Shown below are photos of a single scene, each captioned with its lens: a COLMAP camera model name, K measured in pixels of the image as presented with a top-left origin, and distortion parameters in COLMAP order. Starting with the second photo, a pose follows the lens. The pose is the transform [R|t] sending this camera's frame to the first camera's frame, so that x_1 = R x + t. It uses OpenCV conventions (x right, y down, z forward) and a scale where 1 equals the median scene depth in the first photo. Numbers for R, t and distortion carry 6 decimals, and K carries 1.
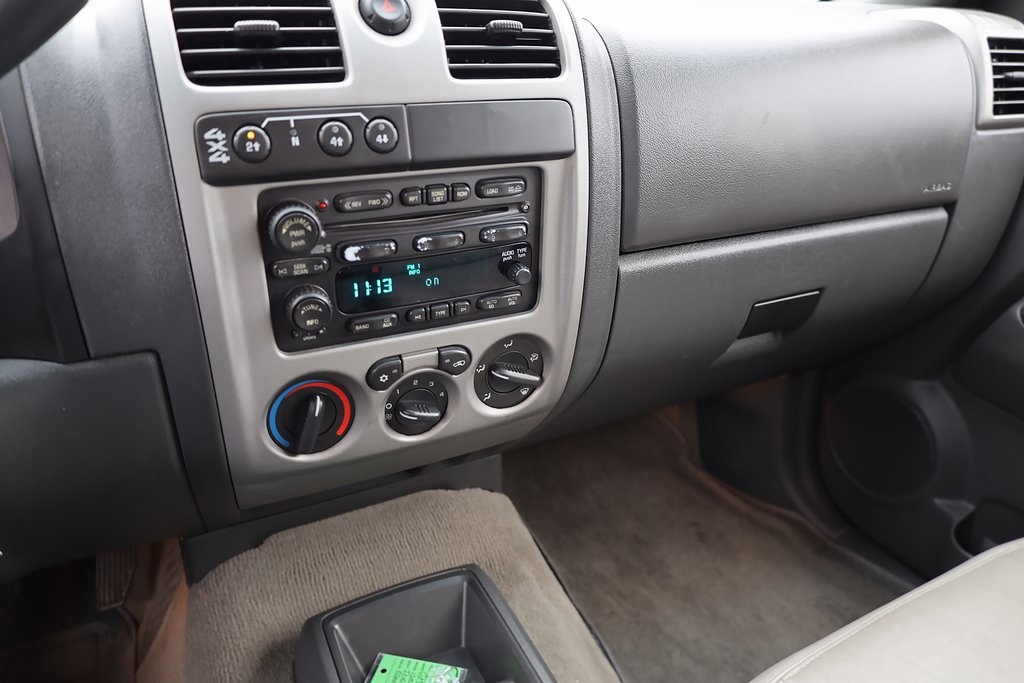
lens RADIAL K [[700.0, 0, 511.3], [0, 700.0, 343.9], [0, 0, 1]] dist [-0.014771, 0.002798]
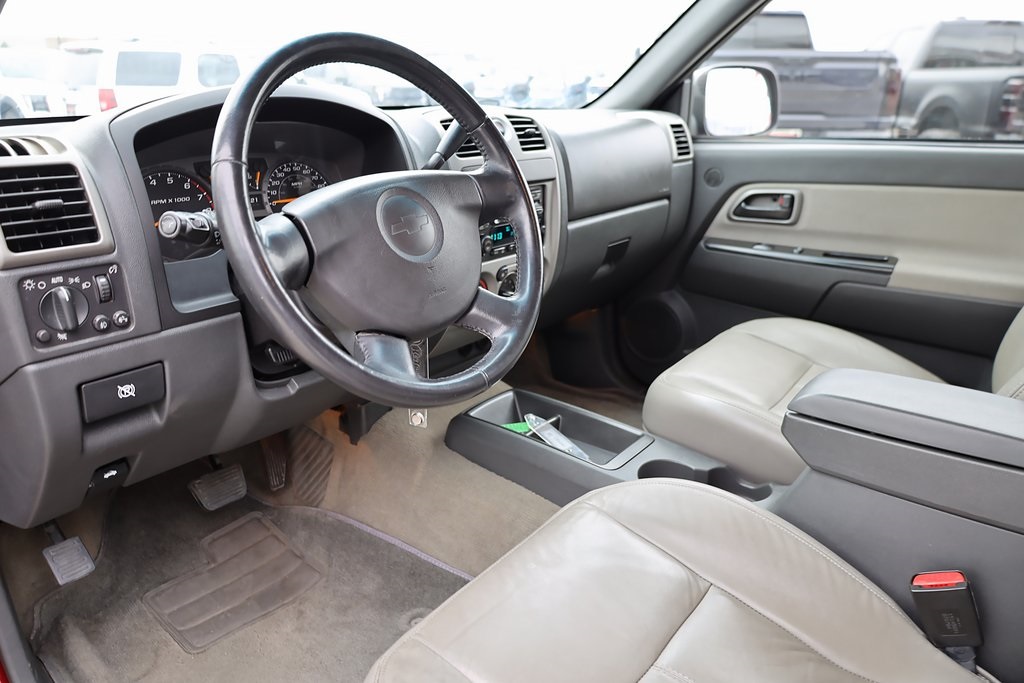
lens RADIAL K [[702.5, 0, 516.9], [0, 702.5, 342.4], [0, 0, 1]] dist [0.001887, -0.000879]
pose [[0.903469, -0.155984, 0.399265, -1.144944], [0.193867, 0.979426, -0.056046, 0.422171], [-0.382308, 0.128040, 0.915121, -1.192500]]
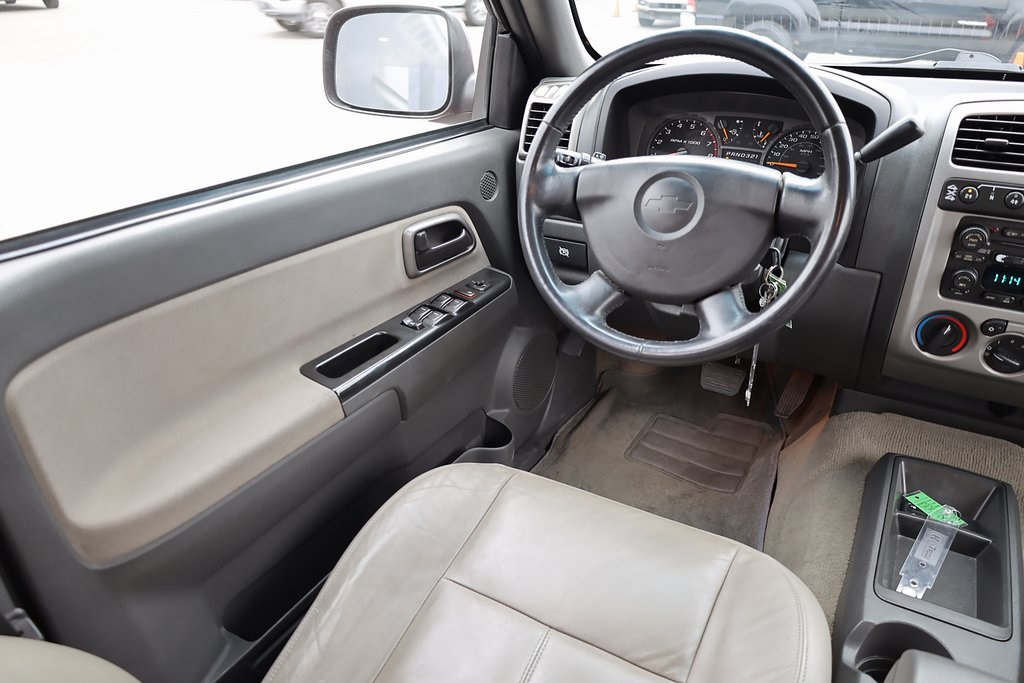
lens RADIAL K [[706.6, 0, 516.0], [0, 706.6, 344.0], [0, 0, 1]] dist [-0.004258, -0.004700]
pose [[0.560311, 0.367897, -0.742094, 0.500570], [-0.338170, 0.919478, 0.200504, 0.136847], [0.756104, 0.138610, 0.639605, -1.100444]]
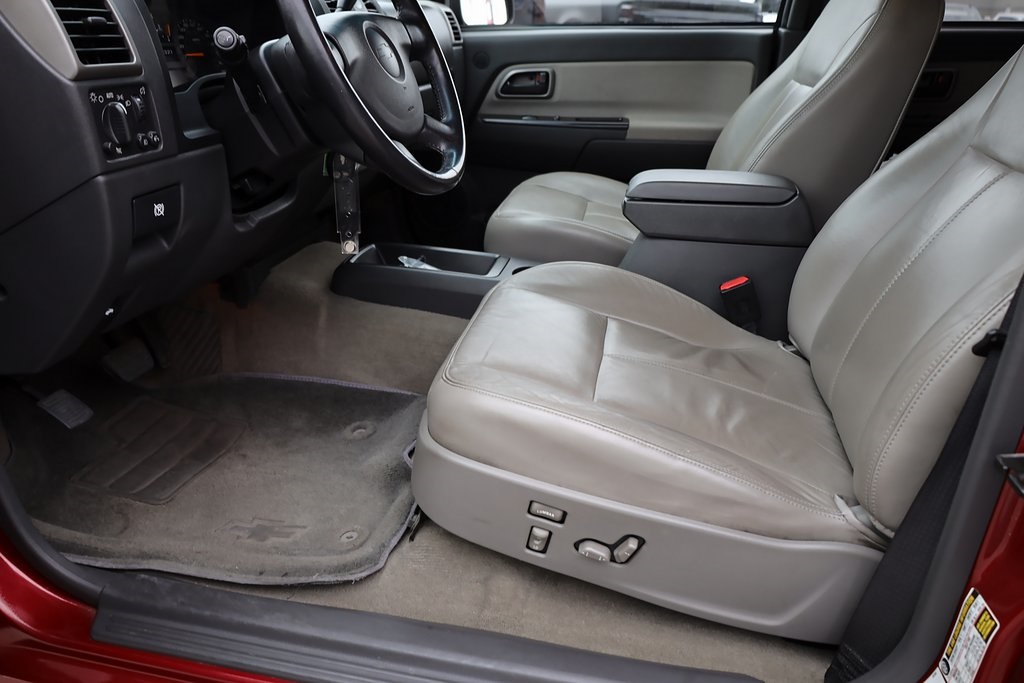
lens RADIAL K [[700.0, 0, 511.3], [0, 700.0, 343.9], [0, 0, 1]] dist [-0.014771, 0.002798]
pose [[0.614400, -0.332648, 0.715442, -2.084346], [0.330823, 0.931830, 0.149157, 0.600456], [-0.716288, 0.145043, 0.682565, -1.143392]]
